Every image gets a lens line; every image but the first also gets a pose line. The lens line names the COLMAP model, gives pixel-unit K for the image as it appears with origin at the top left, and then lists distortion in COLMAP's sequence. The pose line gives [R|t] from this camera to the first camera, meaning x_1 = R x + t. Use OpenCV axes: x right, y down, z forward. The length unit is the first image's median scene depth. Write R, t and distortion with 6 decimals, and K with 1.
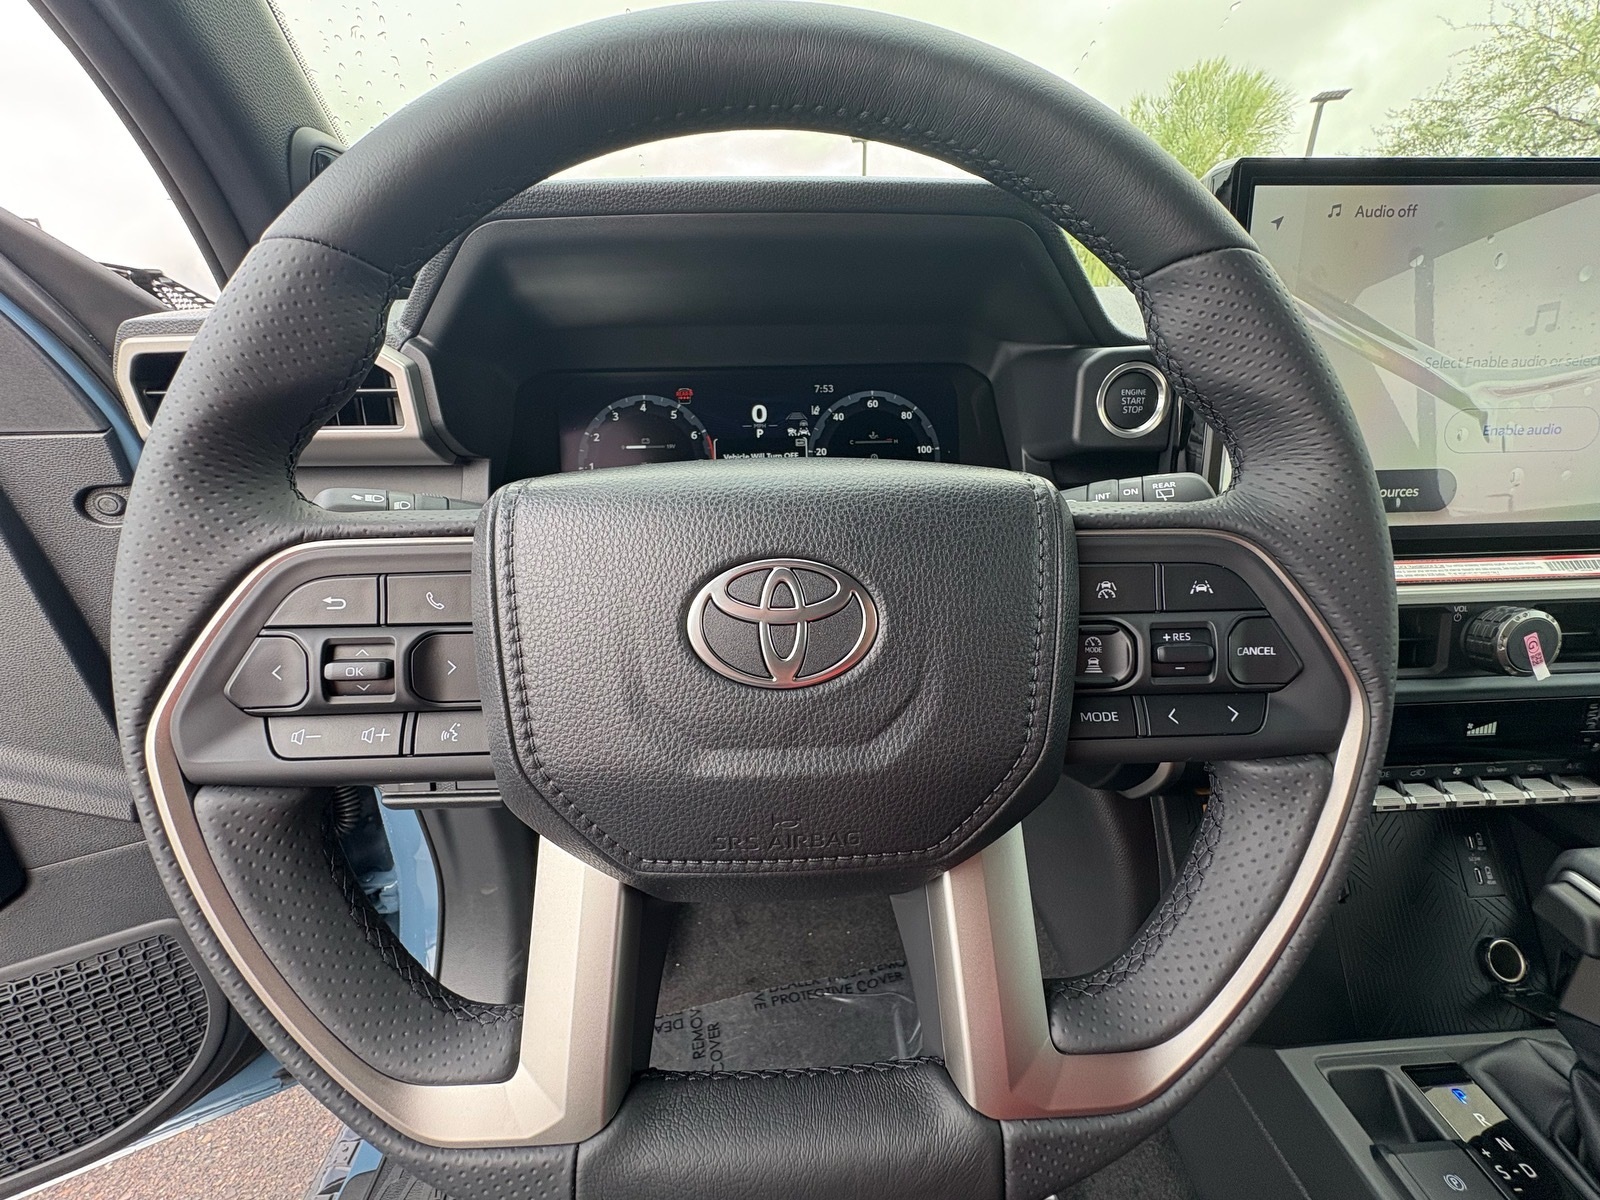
lens RADIAL K [[637.1, 0, 802.8], [0, 637.1, 594.9], [0, 0, 1]] dist [0.003614, 0.000196]
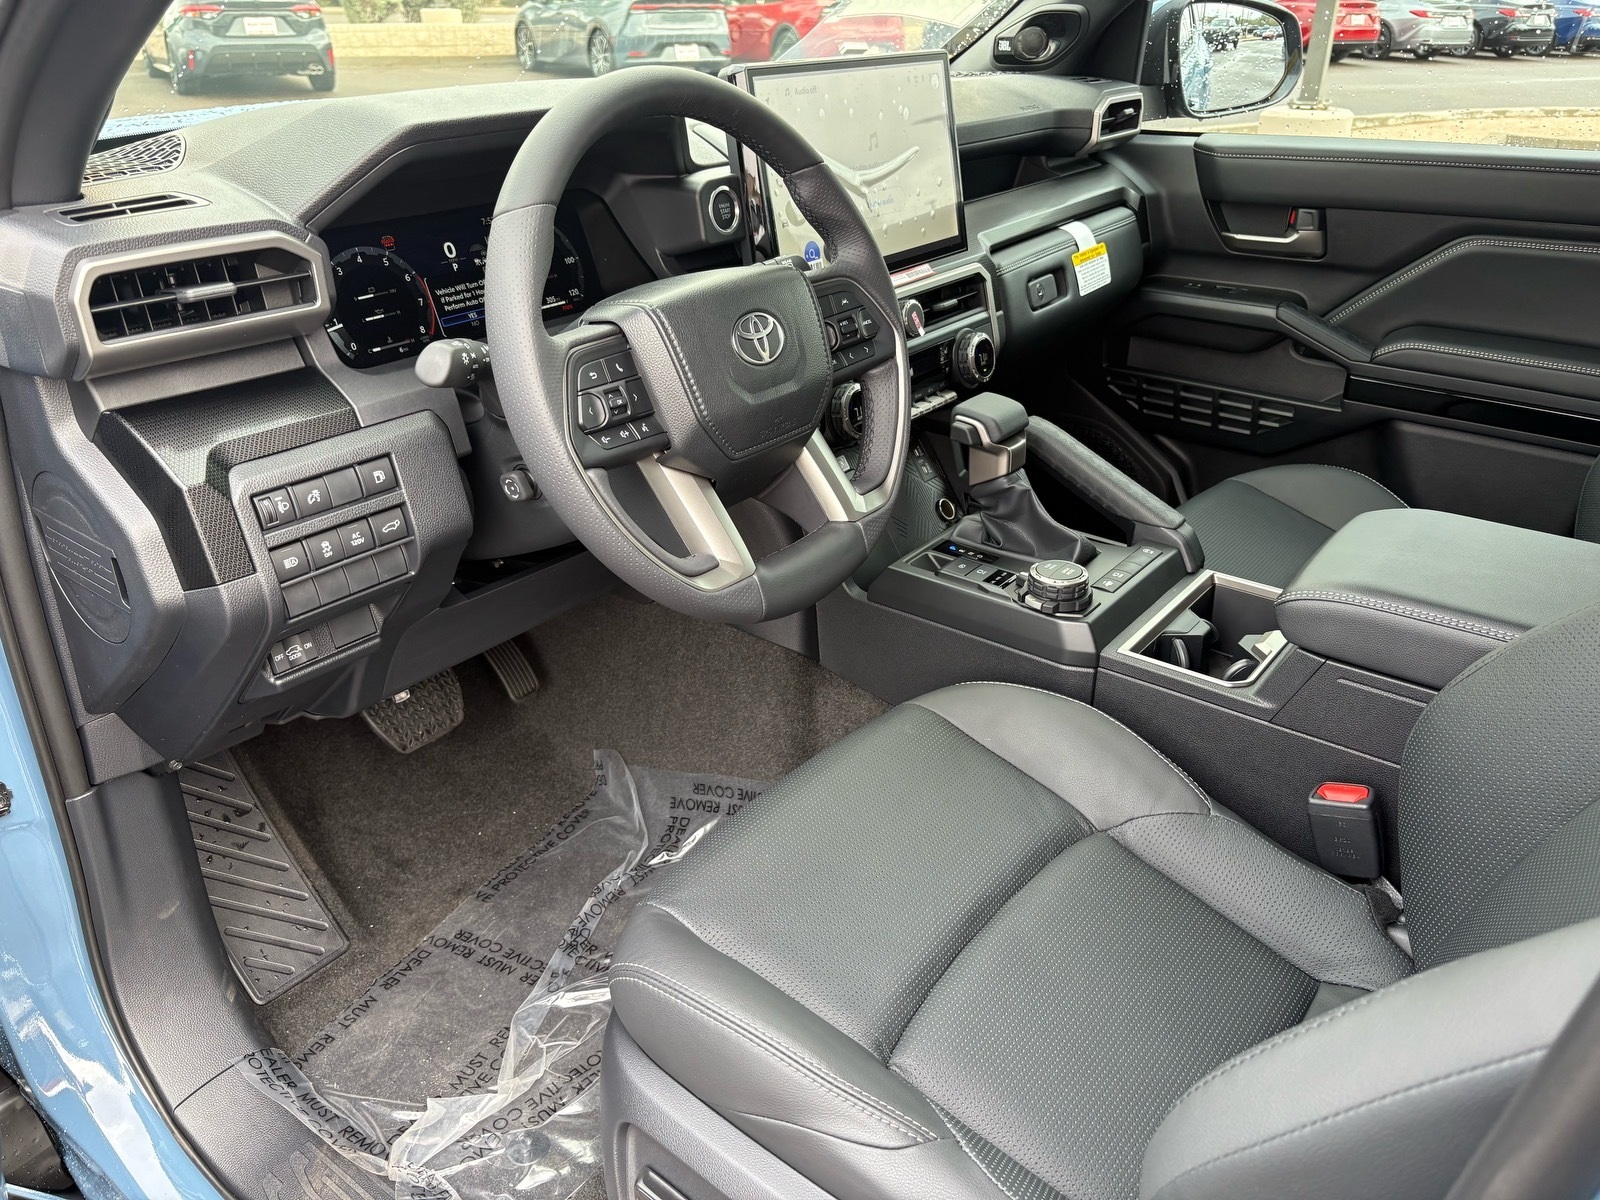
lens RADIAL K [[1249.1, 0, 797.6], [0, 1249.1, 607.8], [0, 0, 1]] dist [0.031578, -0.037785]
pose [[0.650273, -0.333017, 0.682821, -3.196664], [0.274746, 0.941054, 0.197311, 0.098608], [-0.708280, 0.059296, 0.703437, -2.199129]]
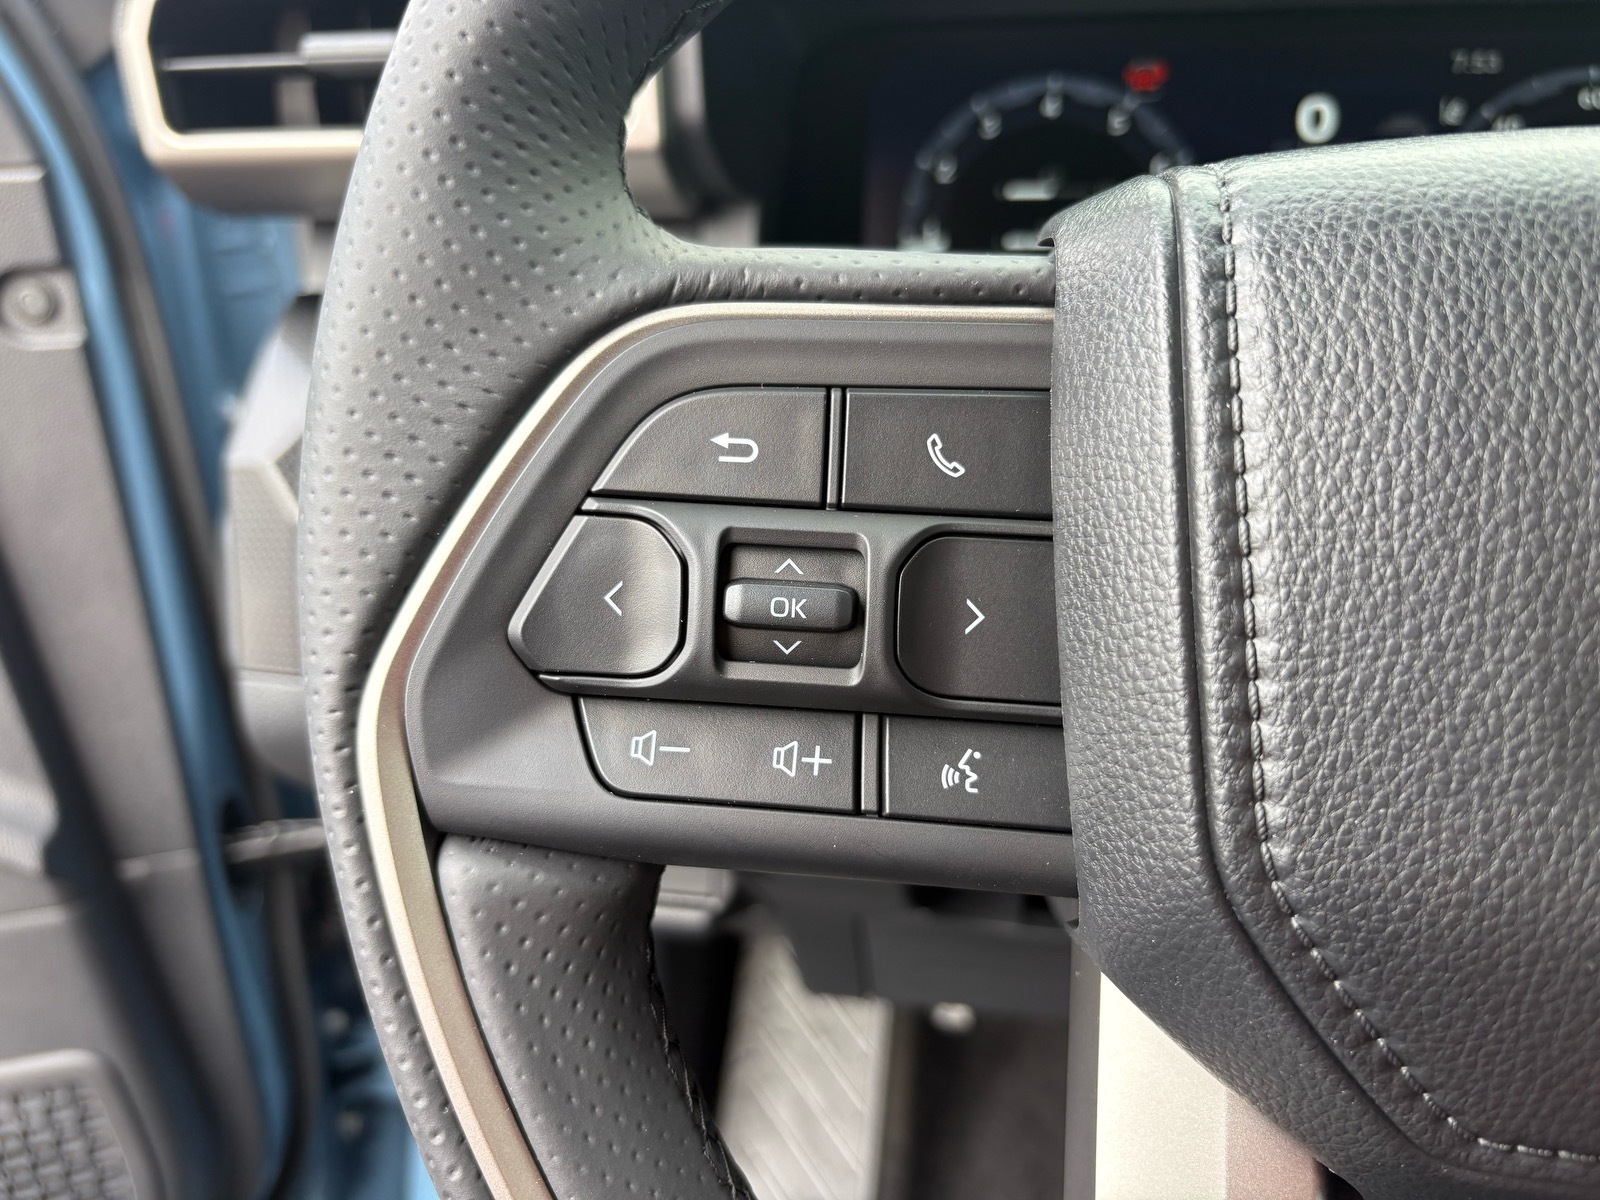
lens RADIAL K [[1275.6, 0, 813.4], [0, 1275.6, 600.0], [0, 0, 1]] dist [-0.014410, -0.013859]
pose [[0.977834, 0.068513, -0.197855, -0.483292], [-0.062289, 0.997353, 0.037521, 0.076890], [0.199902, -0.024365, 0.979513, 0.159133]]
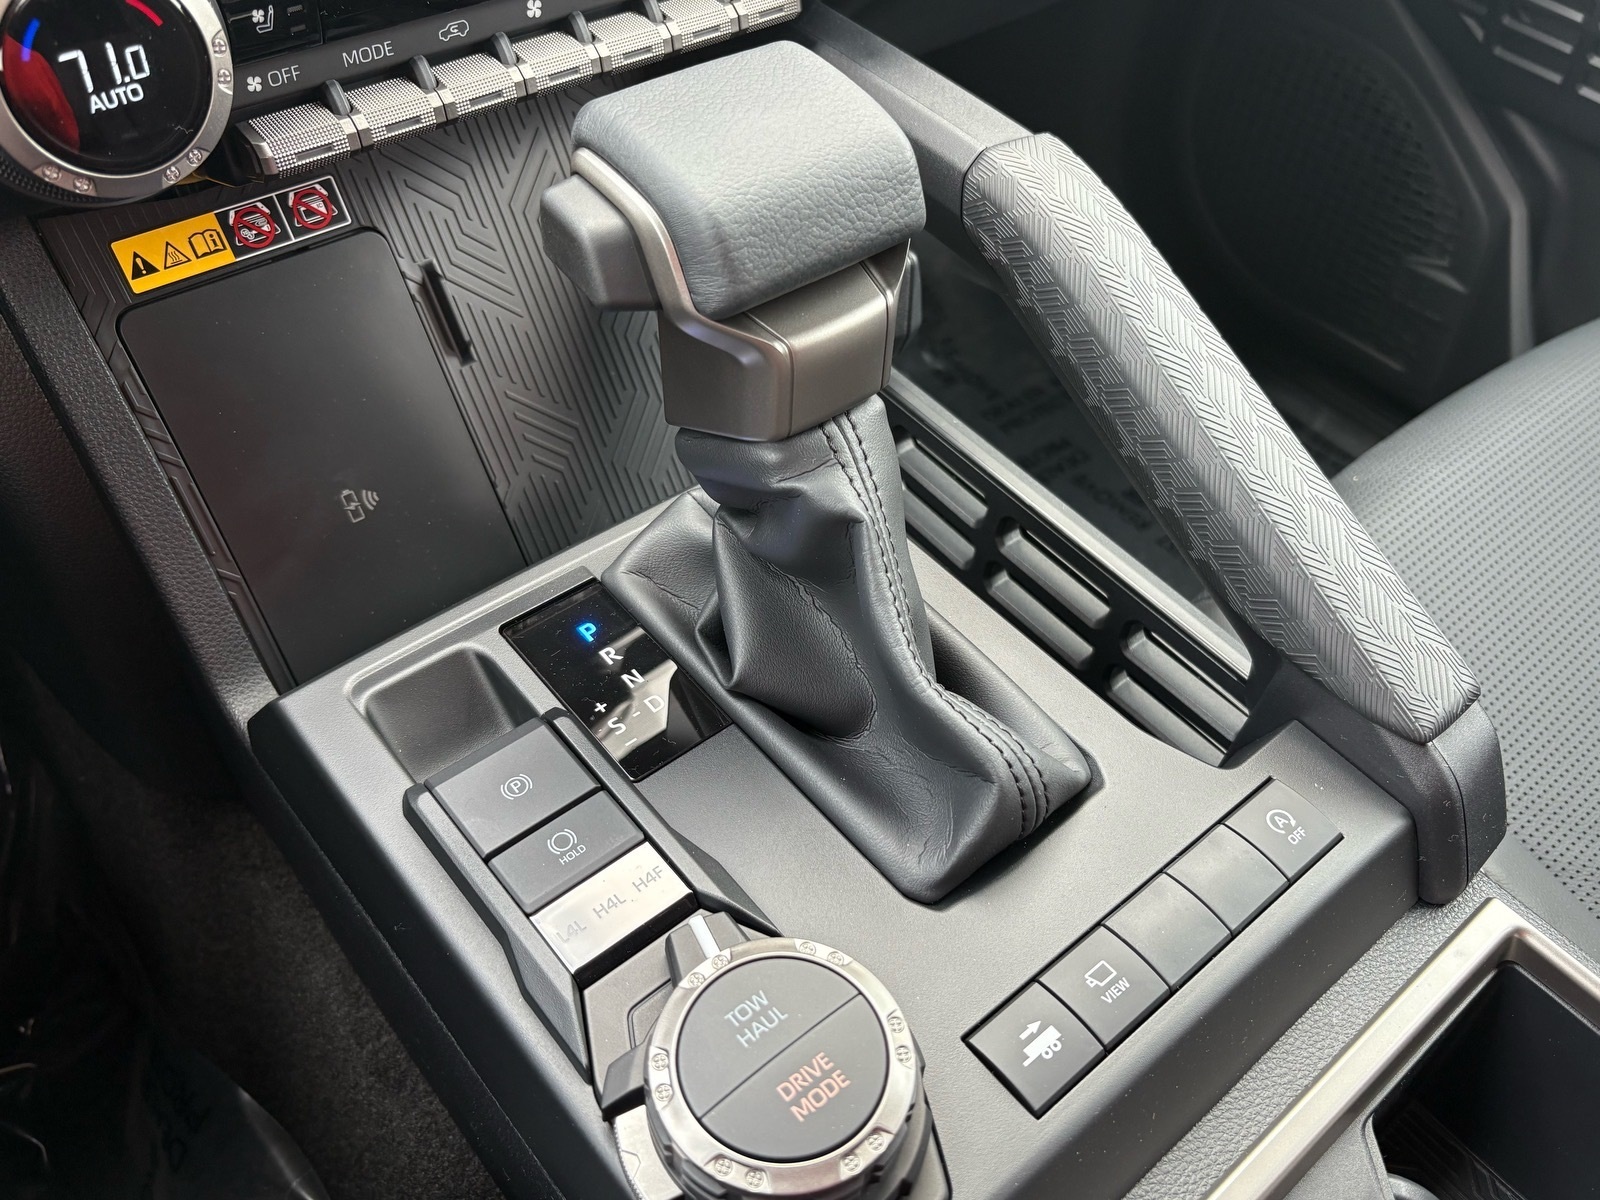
lens RADIAL K [[1299.8, 0, 799.8], [0, 1299.8, 599.8], [0, 0, 1]] dist [-0.002807, -0.010371]
pose [[0.799651, -0.405044, 0.443280, 1.121456], [0.159739, 0.855123, 0.493202, 0.394384], [-0.578827, -0.323580, 0.748502, 0.127769]]
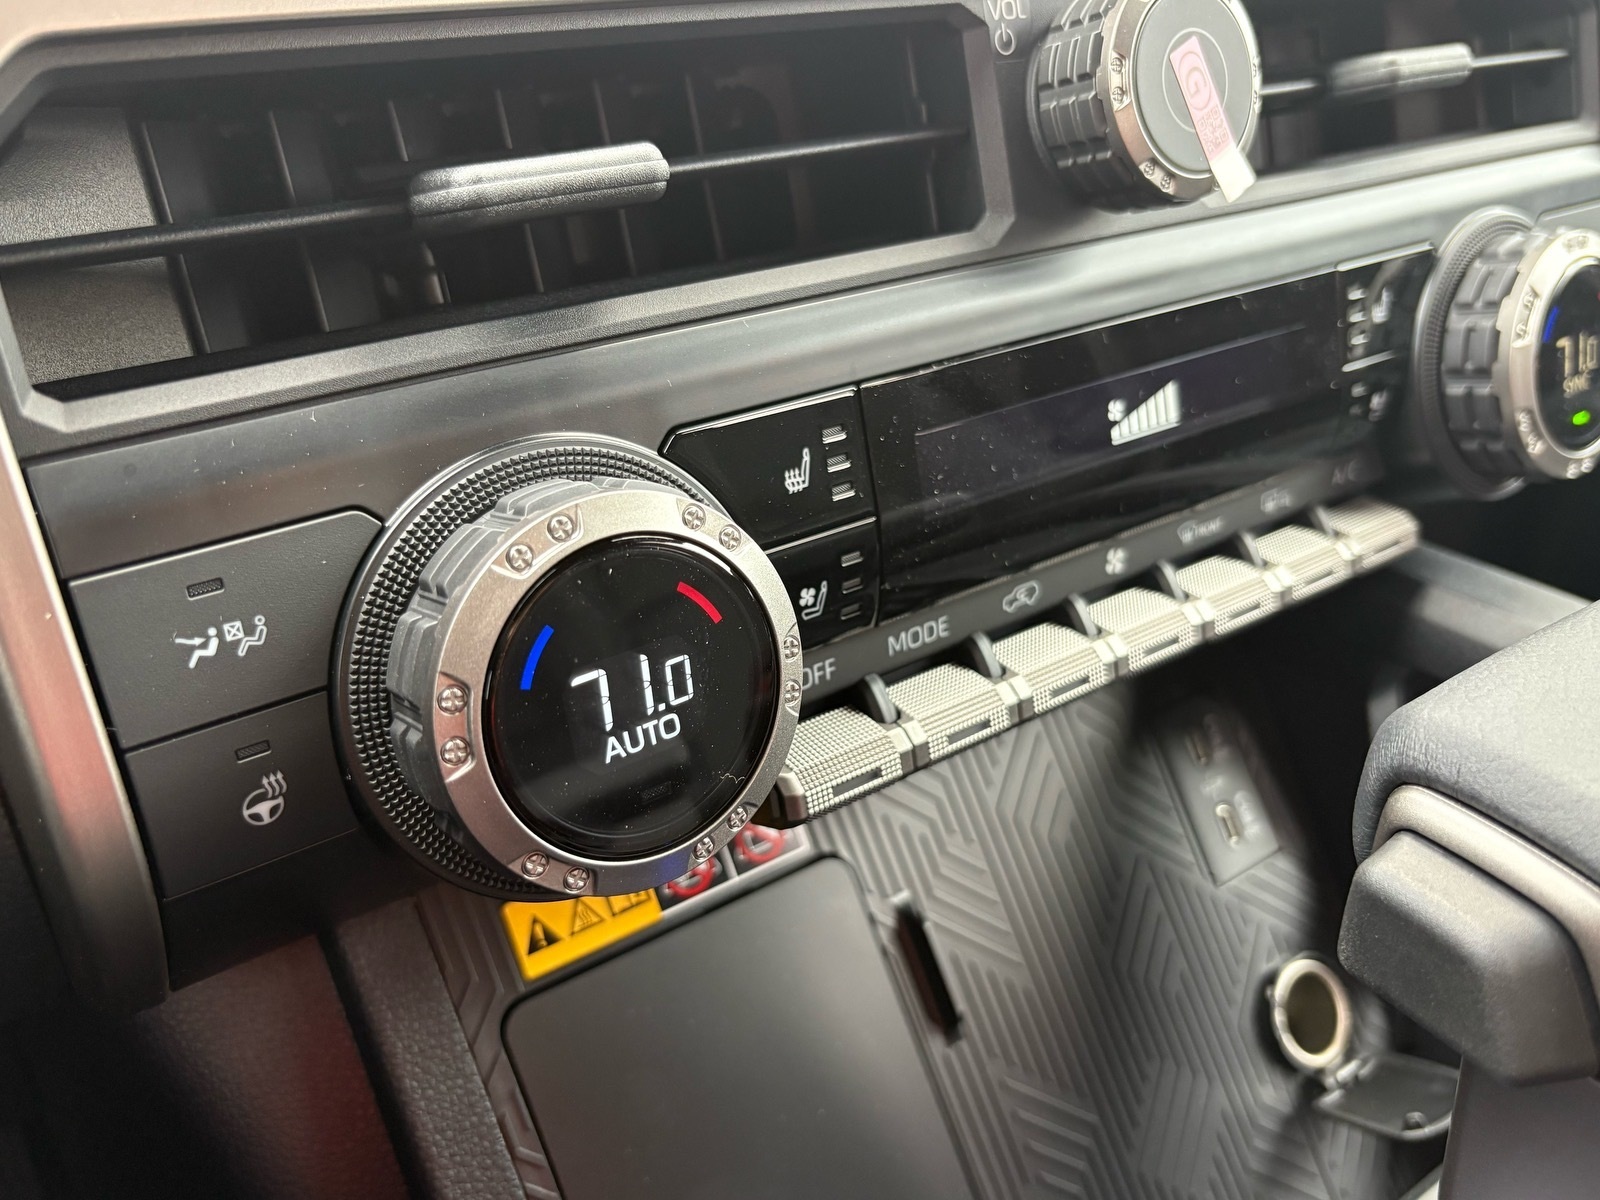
lens RADIAL K [[1365.6, 0, 813.0], [0, 1365.6, 602.4], [0, 0, 1]] dist [-0.057761, -0.016507]
pose [[0.838829, -0.250514, 0.483331, 1.053582], [0.212793, 0.968078, 0.132456, 0.323510], [-0.501084, -0.008258, 0.865359, 0.915210]]
